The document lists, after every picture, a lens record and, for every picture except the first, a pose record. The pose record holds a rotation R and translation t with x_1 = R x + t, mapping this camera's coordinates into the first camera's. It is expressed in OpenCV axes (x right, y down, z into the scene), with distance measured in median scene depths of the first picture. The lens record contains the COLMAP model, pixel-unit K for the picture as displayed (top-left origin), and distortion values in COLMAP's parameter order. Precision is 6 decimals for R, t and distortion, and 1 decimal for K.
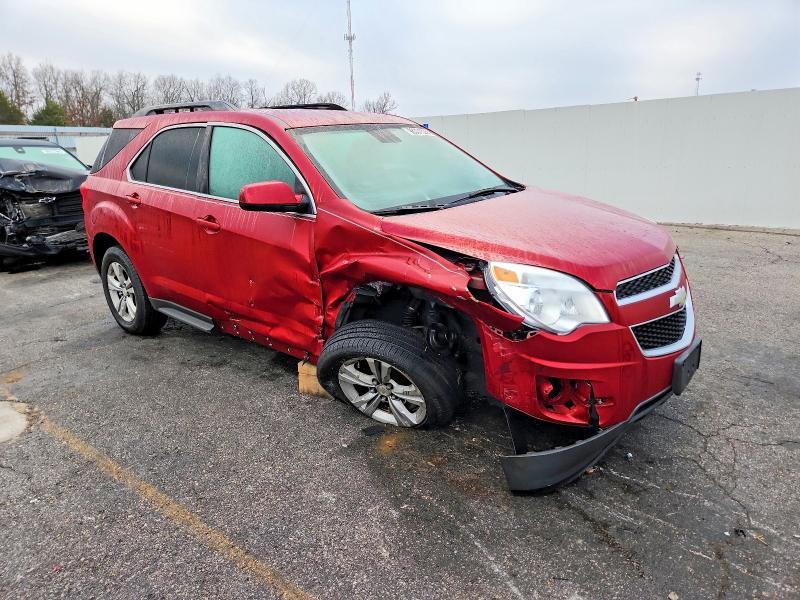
lens RADIAL K [[533.6, 0, 400.6], [0, 533.6, 299.6], [0, 0, 1]] dist [0.021319, -0.008504]
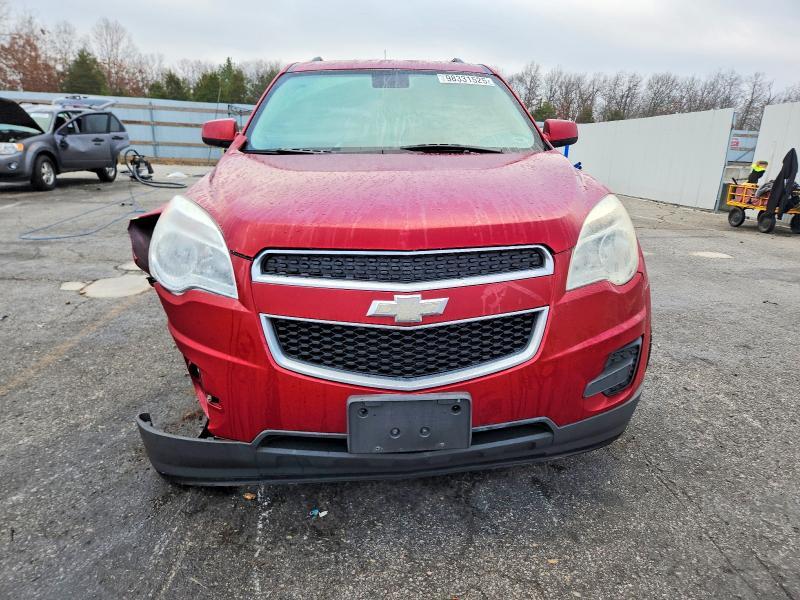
lens RADIAL K [[533.6, 0, 397.9], [0, 533.6, 318.3], [0, 0, 1]] dist [0.021319, -0.008504]
pose [[0.697485, 0.261558, -0.667160, 0.999966], [-0.240496, 0.962451, 0.125899, -0.072033], [0.675038, 0.072637, 0.734198, 0.607336]]
